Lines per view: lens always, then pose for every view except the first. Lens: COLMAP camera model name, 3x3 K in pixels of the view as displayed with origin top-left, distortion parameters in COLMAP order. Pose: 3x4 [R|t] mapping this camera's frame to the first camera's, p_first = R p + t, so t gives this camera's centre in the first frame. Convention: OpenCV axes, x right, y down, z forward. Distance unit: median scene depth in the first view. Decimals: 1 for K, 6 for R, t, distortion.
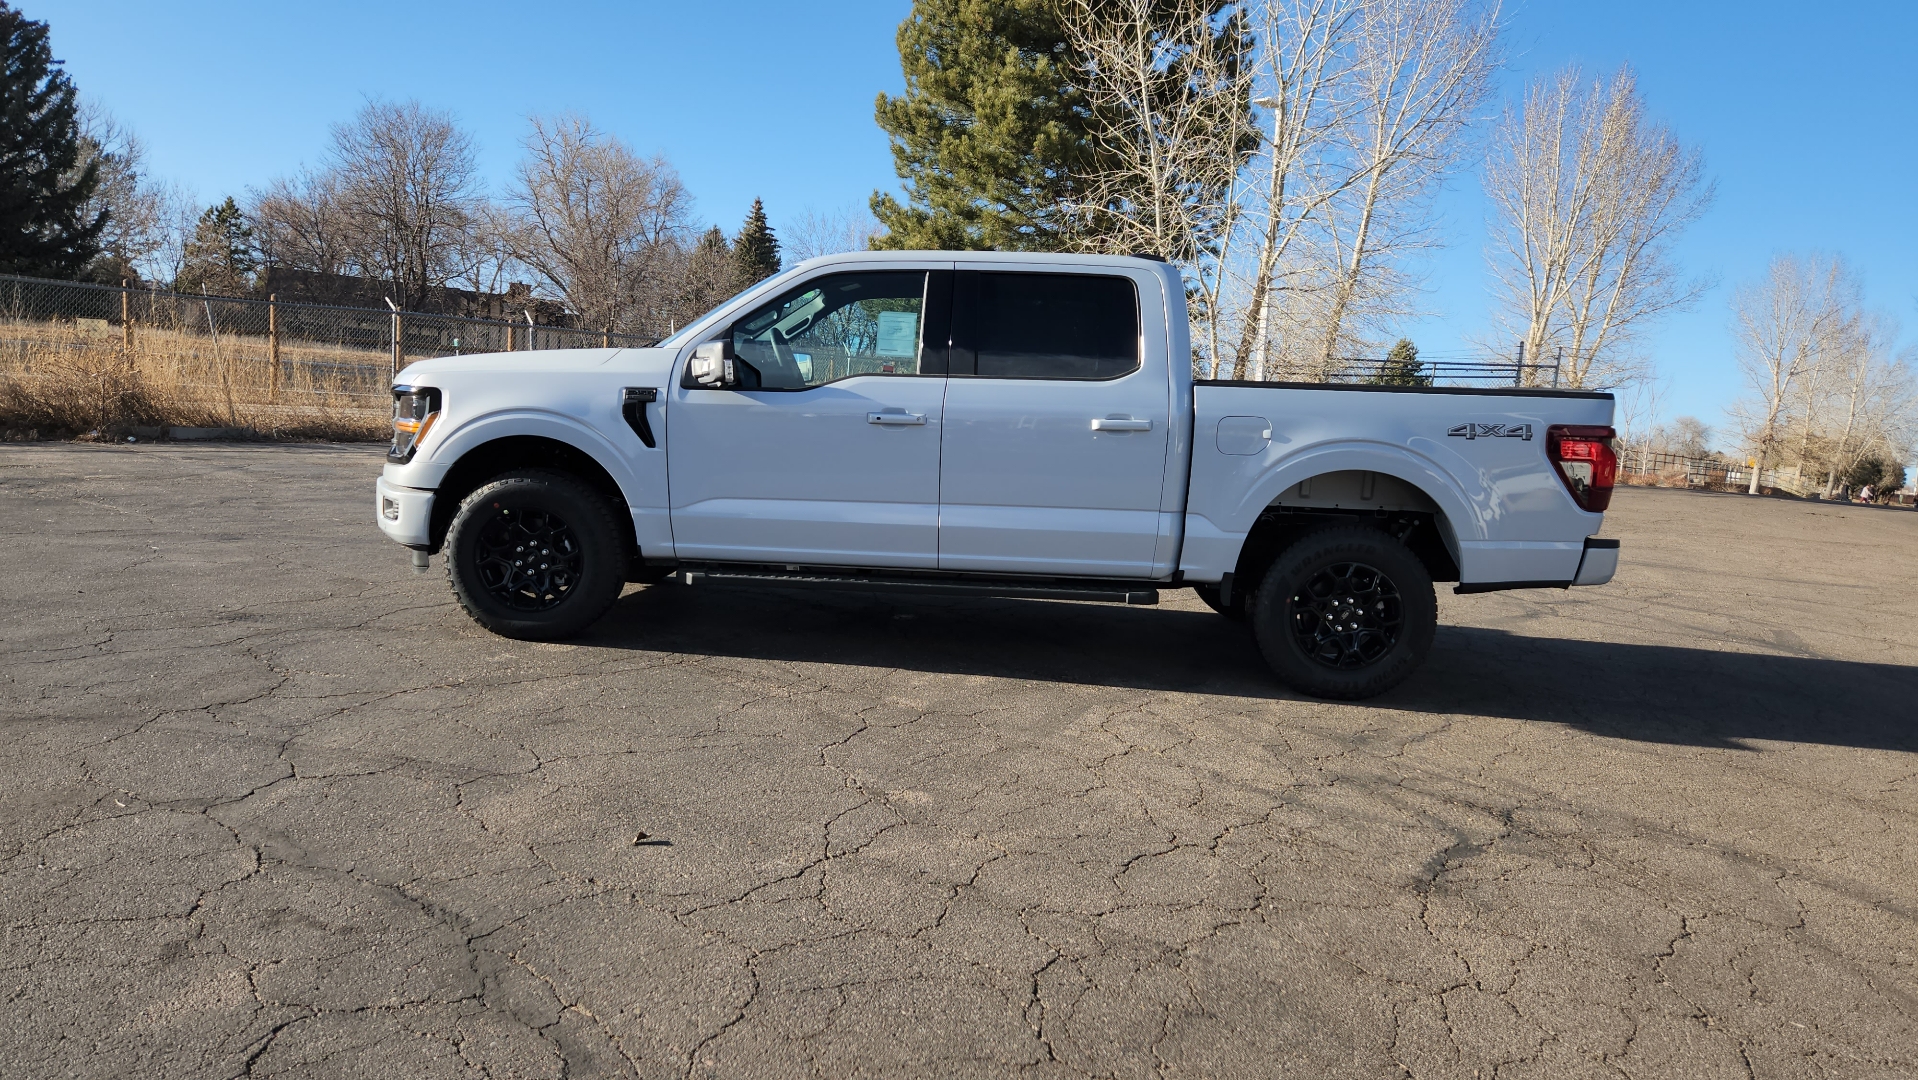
lens RADIAL K [[1293.9, 0, 906.6], [0, 1293.9, 544.9], [0, 0, 1]] dist [0.069106, -0.051902]
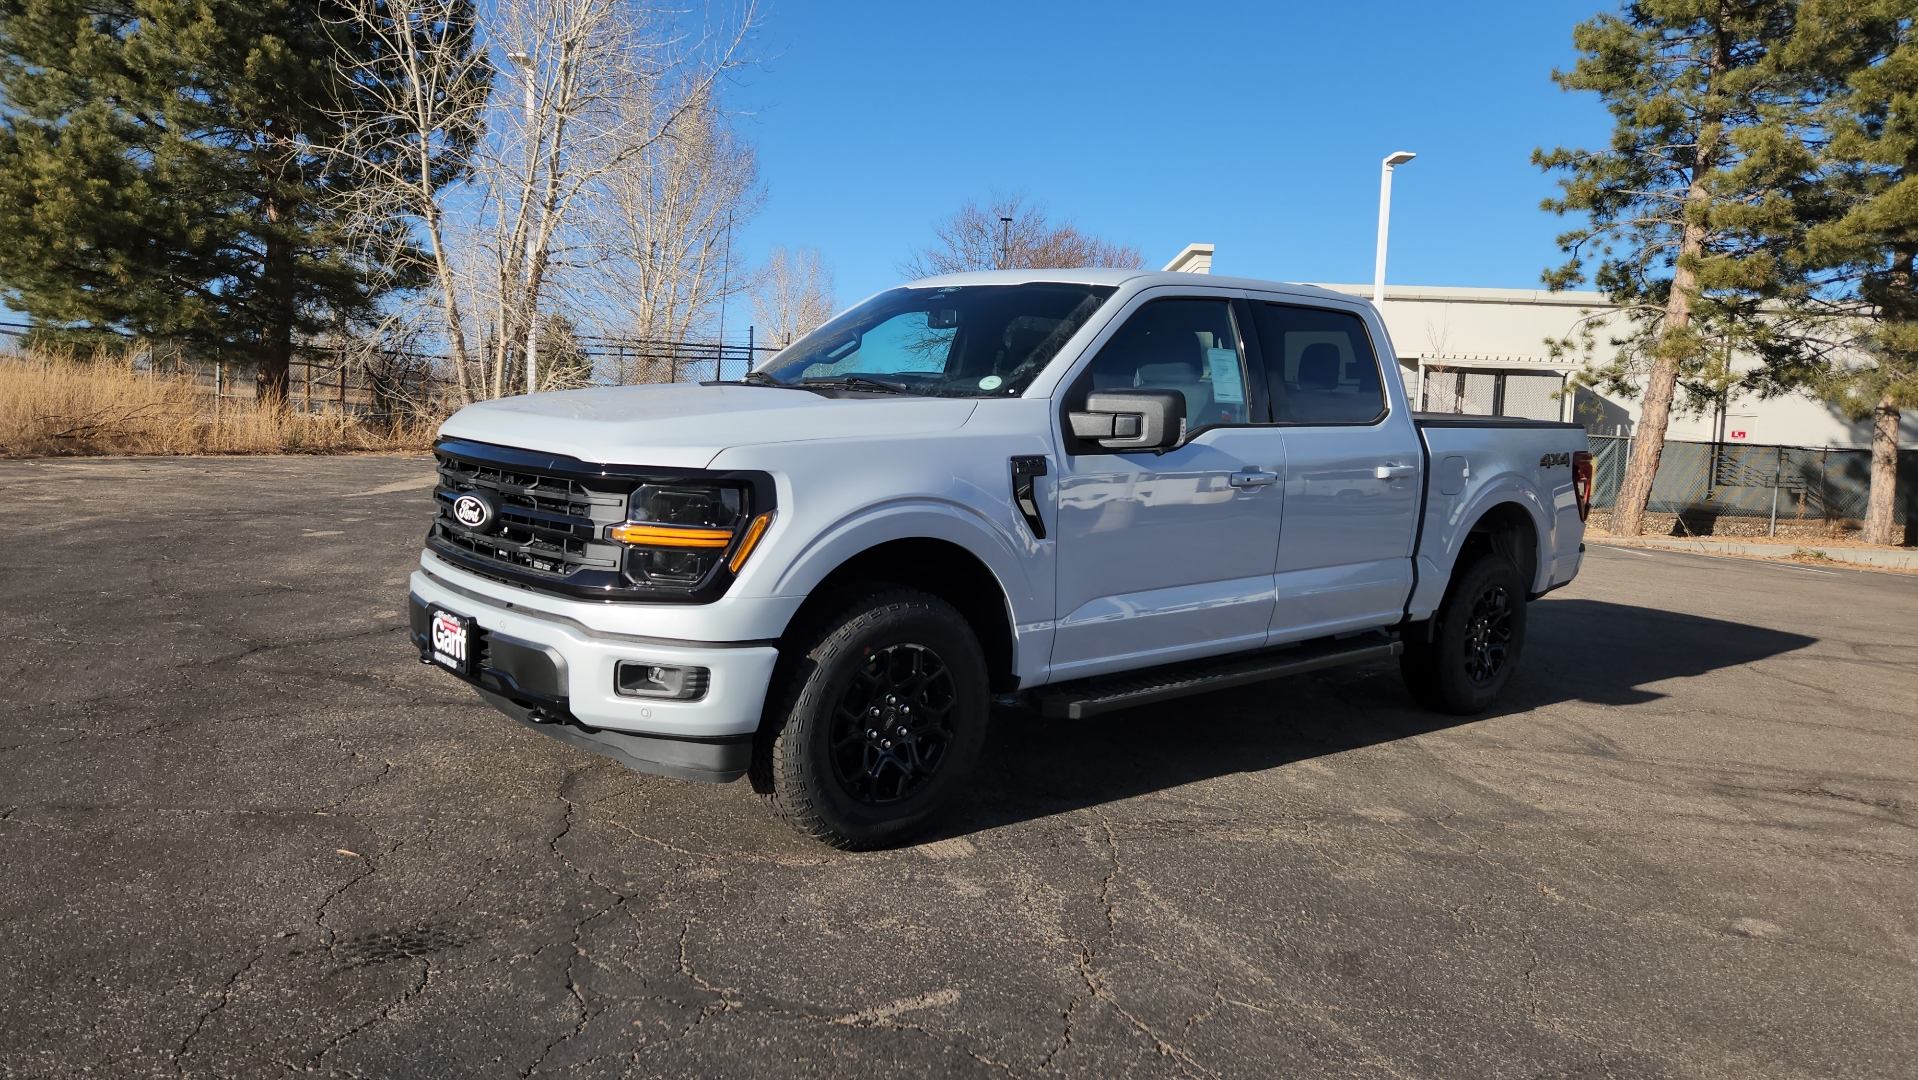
lens RADIAL K [[1298.8, 0, 930.9], [0, 1298.8, 540.5], [0, 0, 1]] dist [0.076703, -0.066841]
pose [[0.725385, -0.091786, 0.682197, -0.176471], [0.074510, 0.995717, 0.054742, -0.028488], [-0.684299, 0.011121, 0.729116, 0.126341]]
